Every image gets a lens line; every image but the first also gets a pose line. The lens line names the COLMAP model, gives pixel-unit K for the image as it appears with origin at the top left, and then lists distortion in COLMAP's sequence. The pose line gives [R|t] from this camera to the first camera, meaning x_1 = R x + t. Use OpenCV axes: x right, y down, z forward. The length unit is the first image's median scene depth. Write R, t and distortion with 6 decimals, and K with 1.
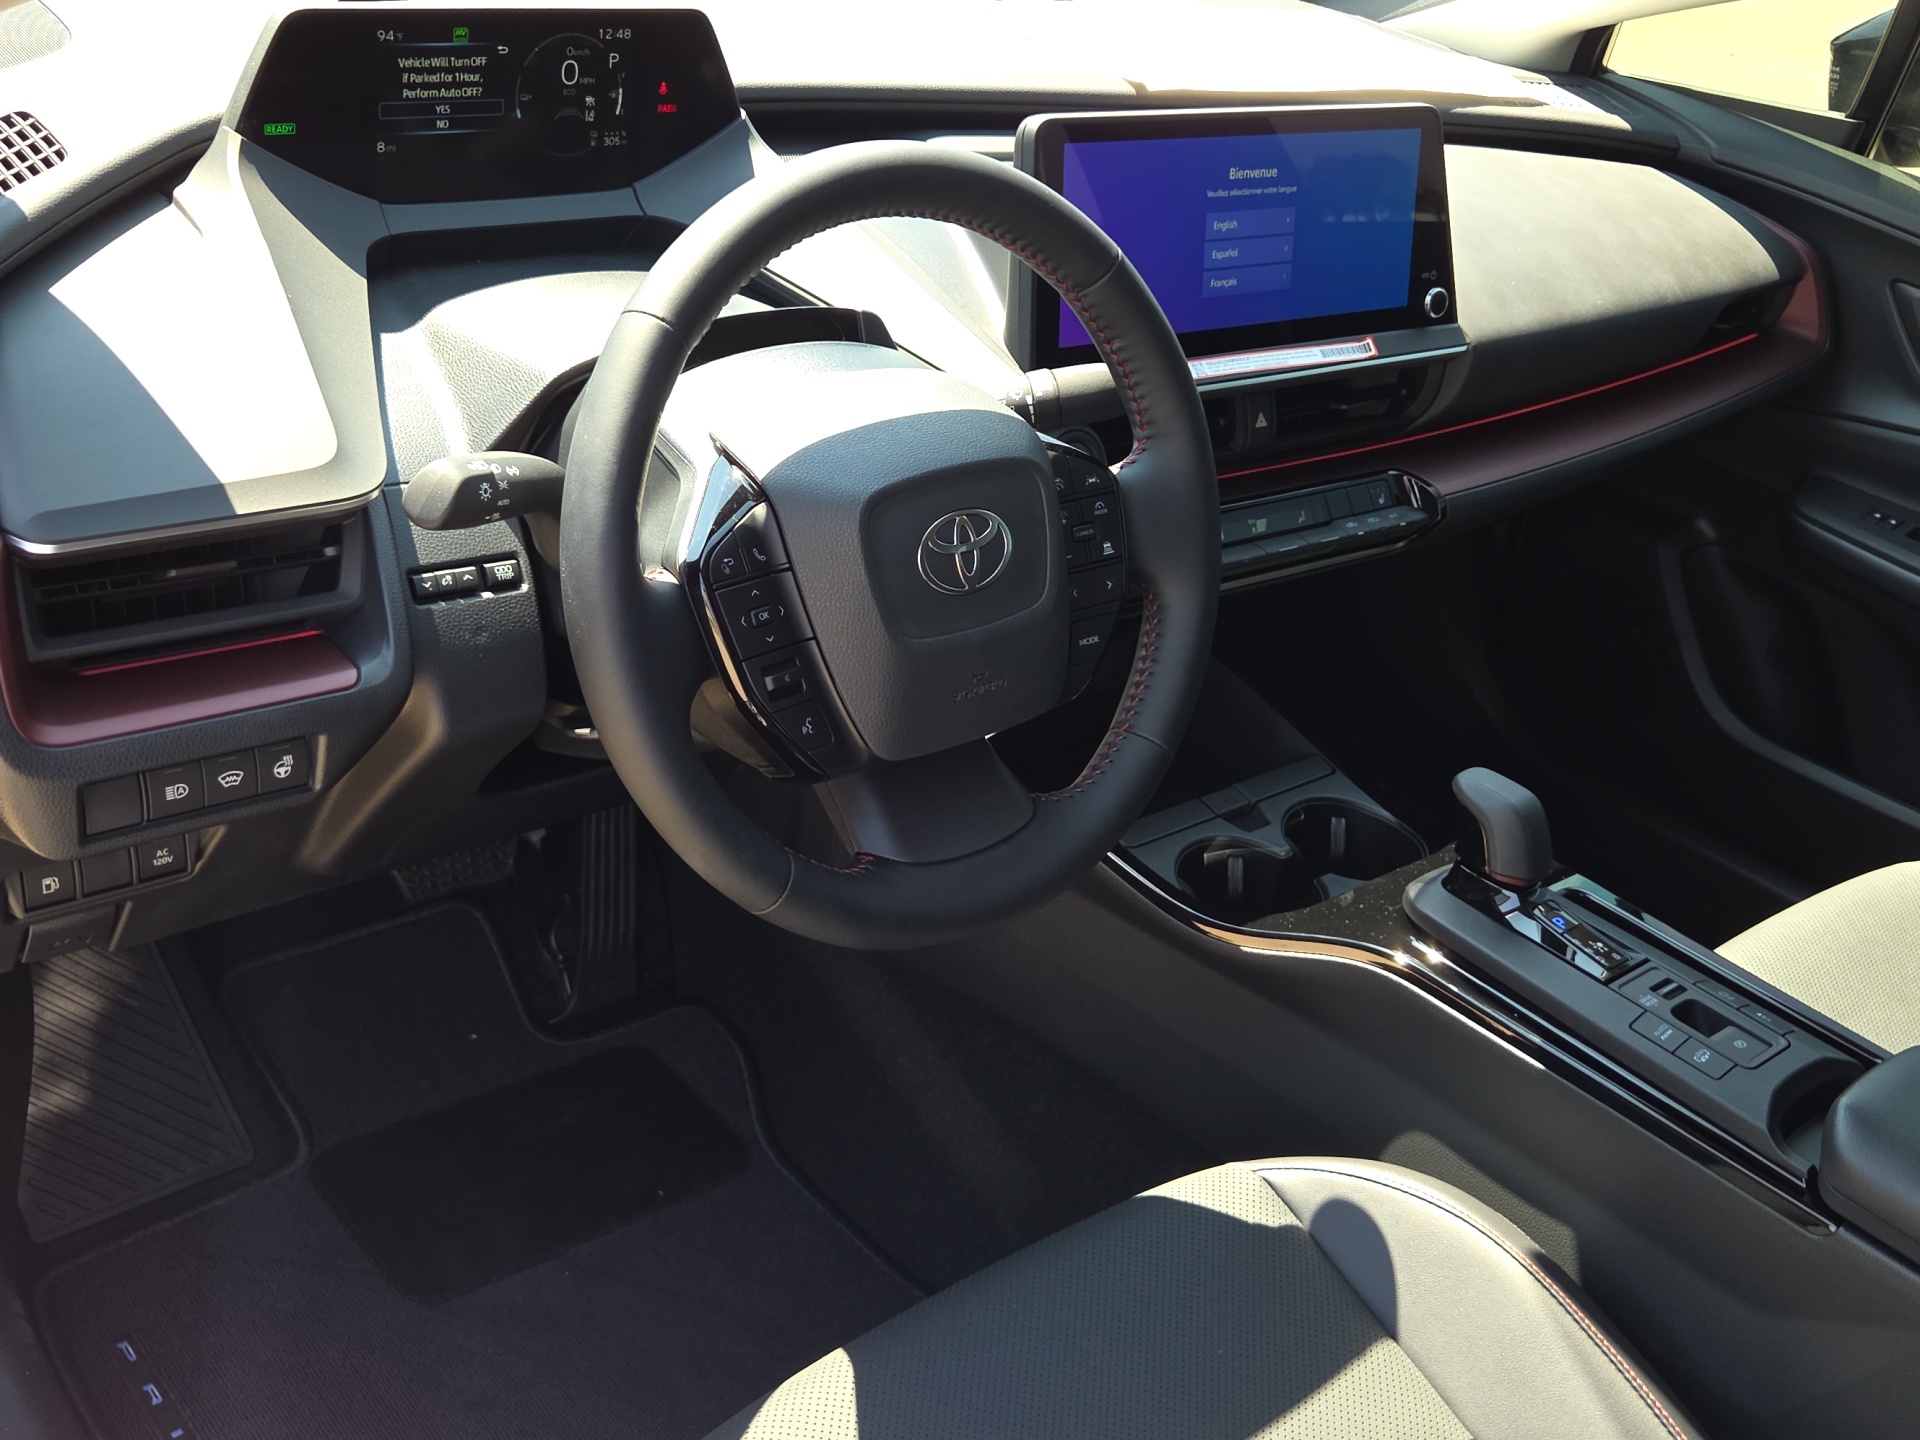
lens RADIAL K [[2008.2, 0, 973.1], [0, 2008.2, 702.6], [0, 0, 1]] dist [0.006195, 0.000000]
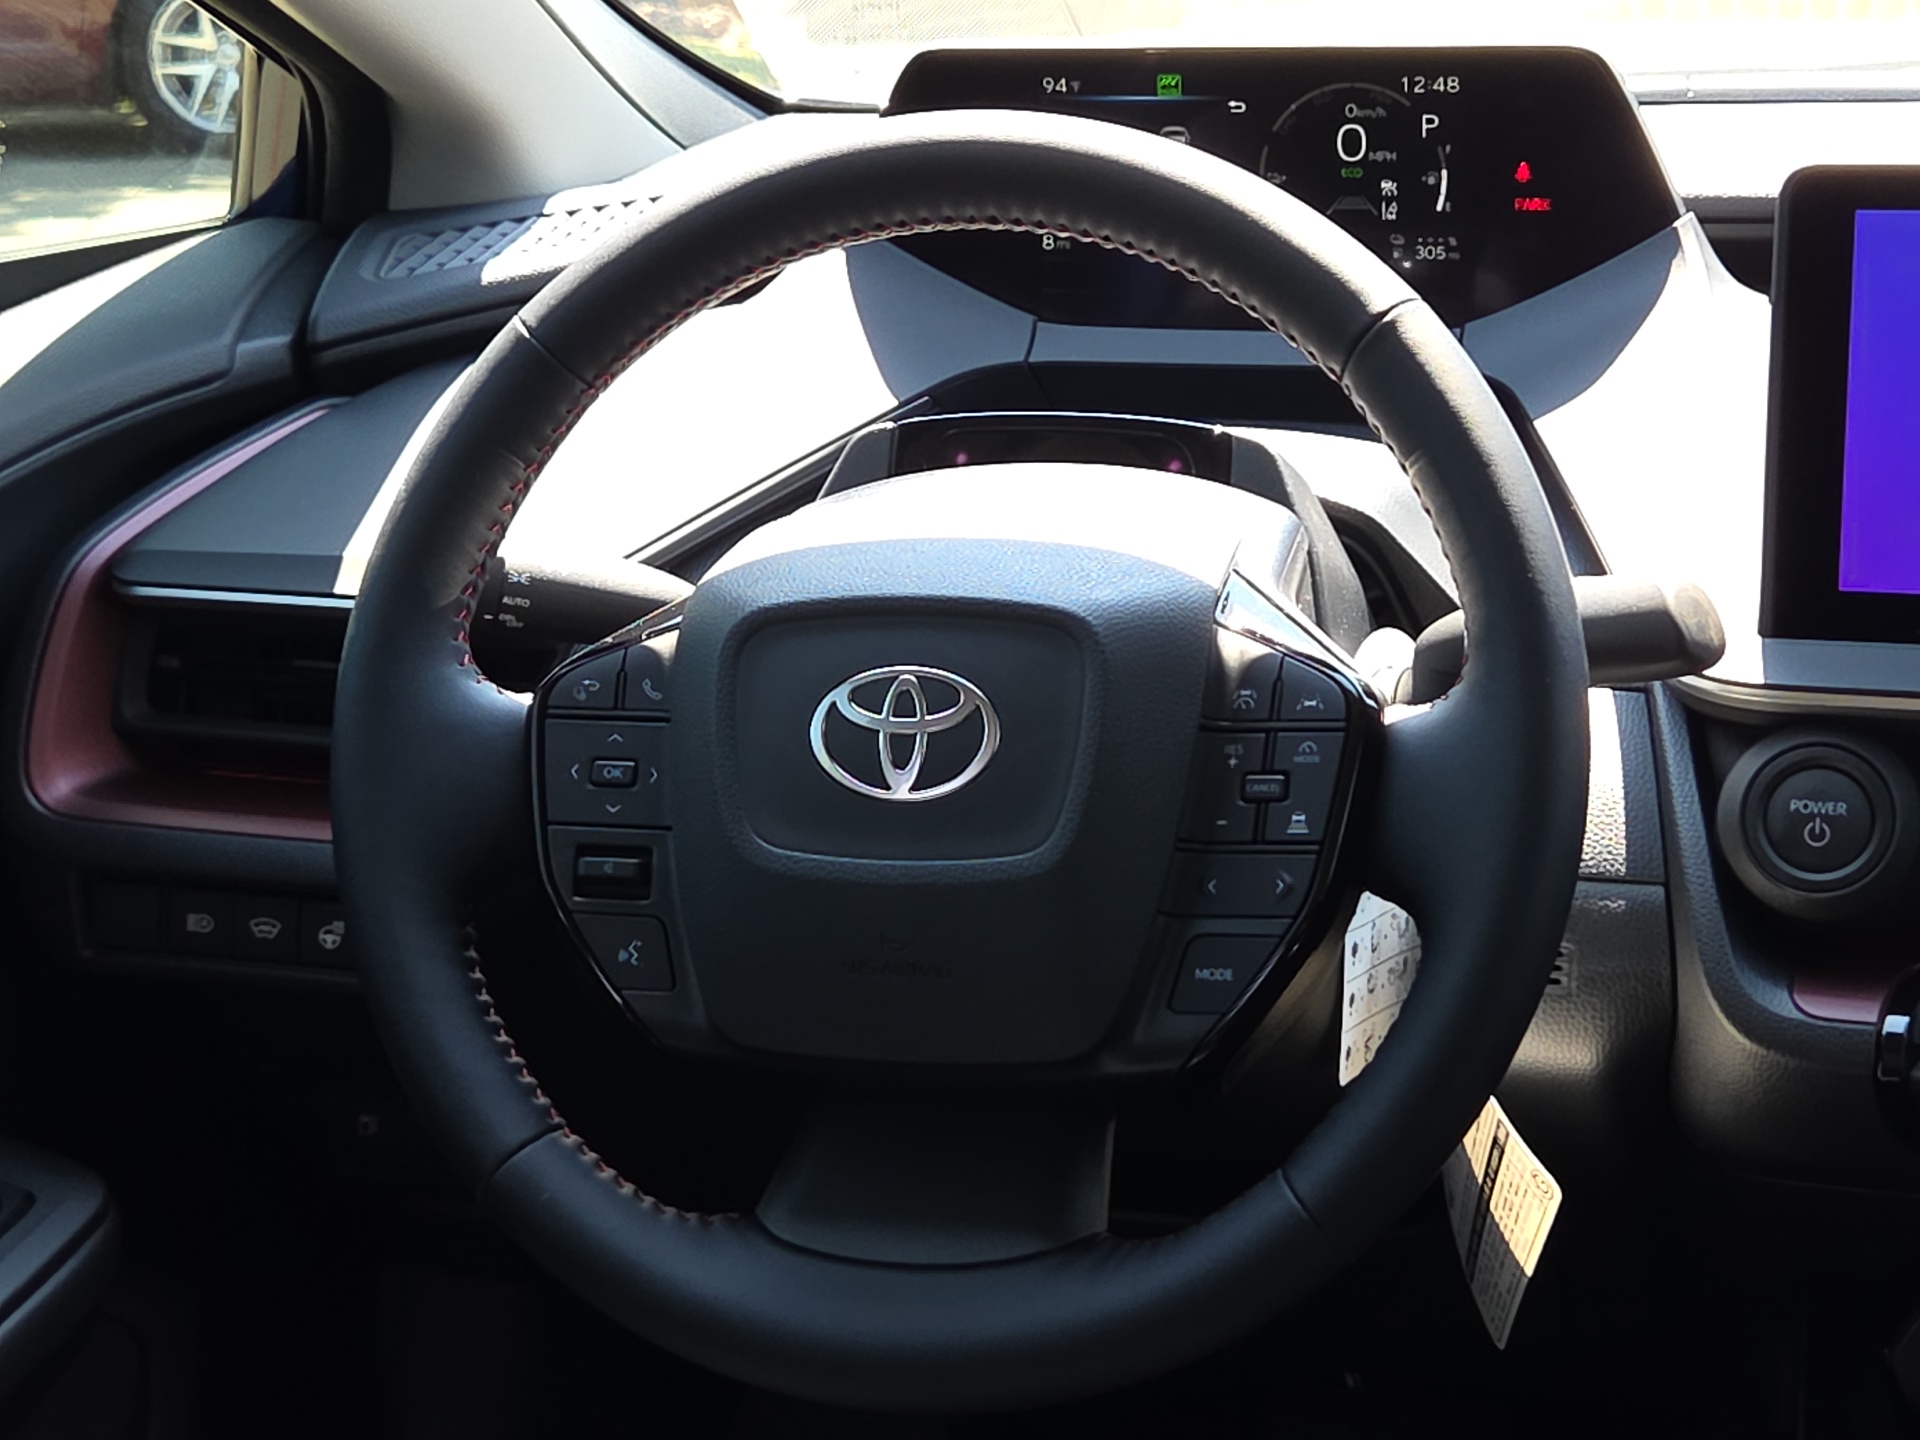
lens RADIAL K [[3861.5, 0, 911.9], [0, 3861.5, 661.6], [0, 0, 1]] dist [0.009981, 0.000000]
pose [[0.532940, 0.060030, -0.844021, 0.765631], [-0.303137, 0.944817, -0.124211, 0.038124], [0.789989, 0.322050, 0.521729, 0.295505]]
